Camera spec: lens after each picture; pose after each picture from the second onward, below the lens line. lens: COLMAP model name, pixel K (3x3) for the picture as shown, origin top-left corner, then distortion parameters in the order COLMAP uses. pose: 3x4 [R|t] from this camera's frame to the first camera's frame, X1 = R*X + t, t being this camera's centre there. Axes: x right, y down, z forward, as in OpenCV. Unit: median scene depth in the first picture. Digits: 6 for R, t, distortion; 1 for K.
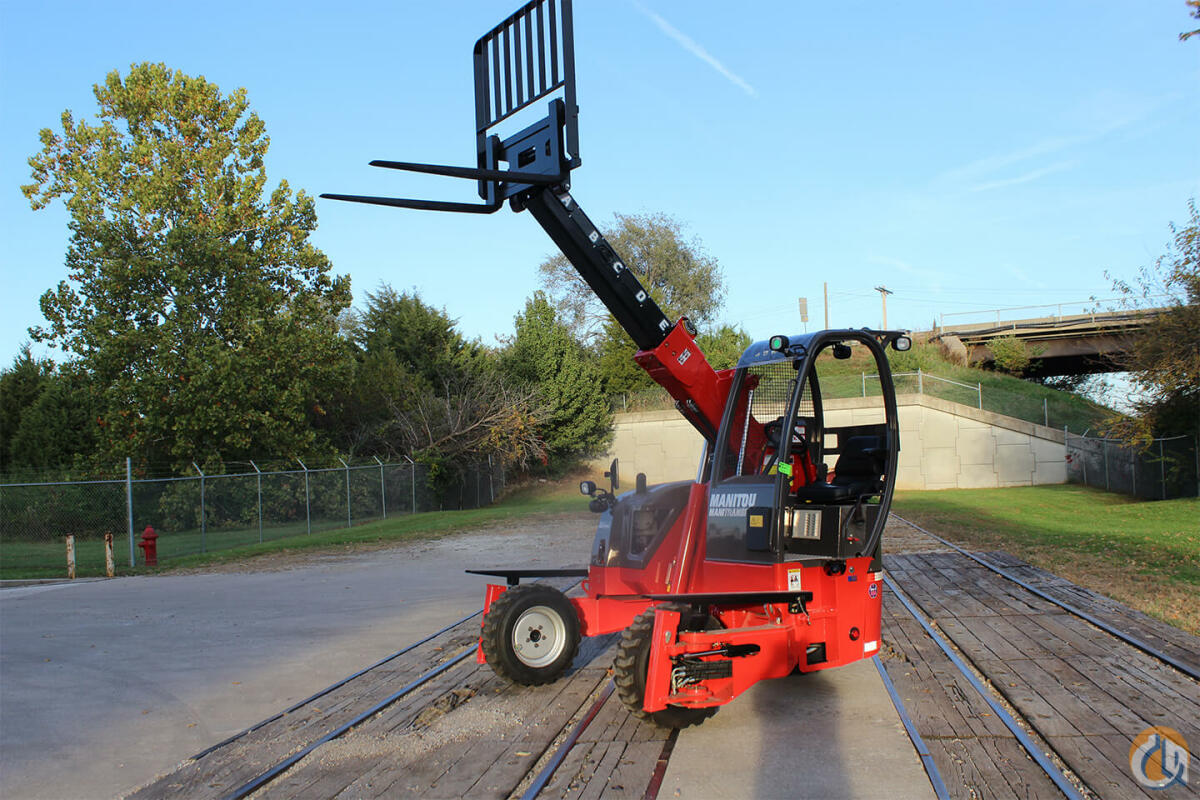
lens RADIAL K [[1208.0, 0, 598.7], [0, 1208.0, 419.8], [0, 0, 1]] dist [-0.097459, 0.025354]
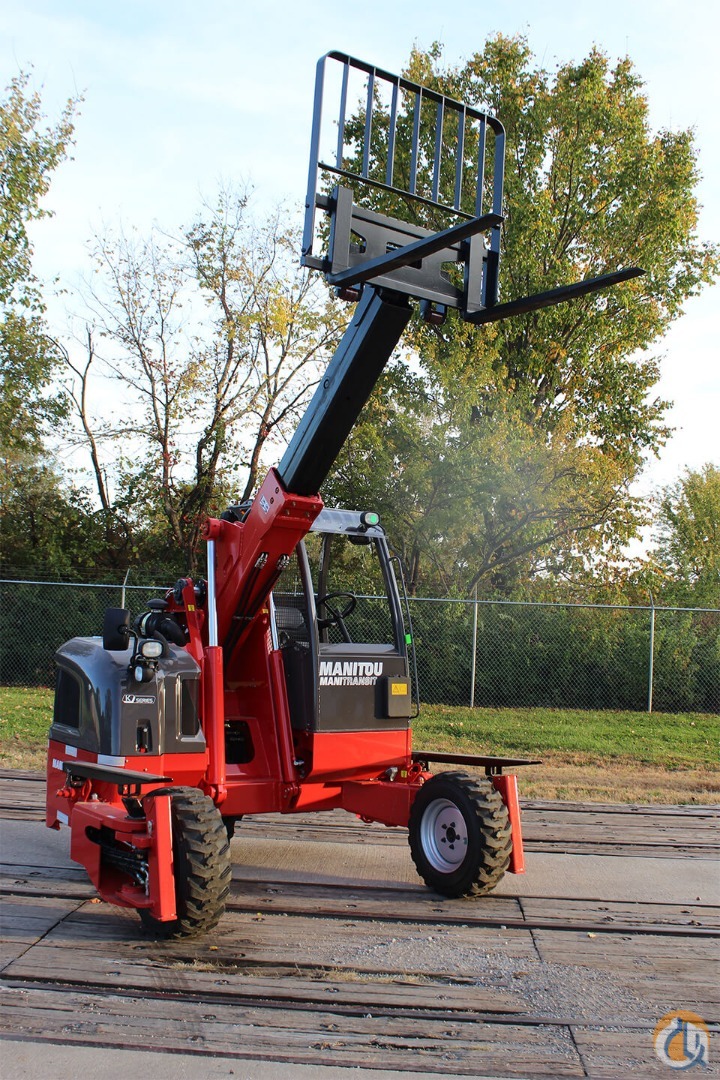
lens RADIAL K [[1087.2, 0, 360.0], [0, 1087.2, 540.0], [0, 0, 1]] dist [-0.097459, 0.025354]
pose [[-0.092000, 0.112024, 0.989437, -0.104155], [-0.077449, 0.989836, -0.119271, 0.009048], [-0.992742, -0.087604, -0.082389, 0.143448]]
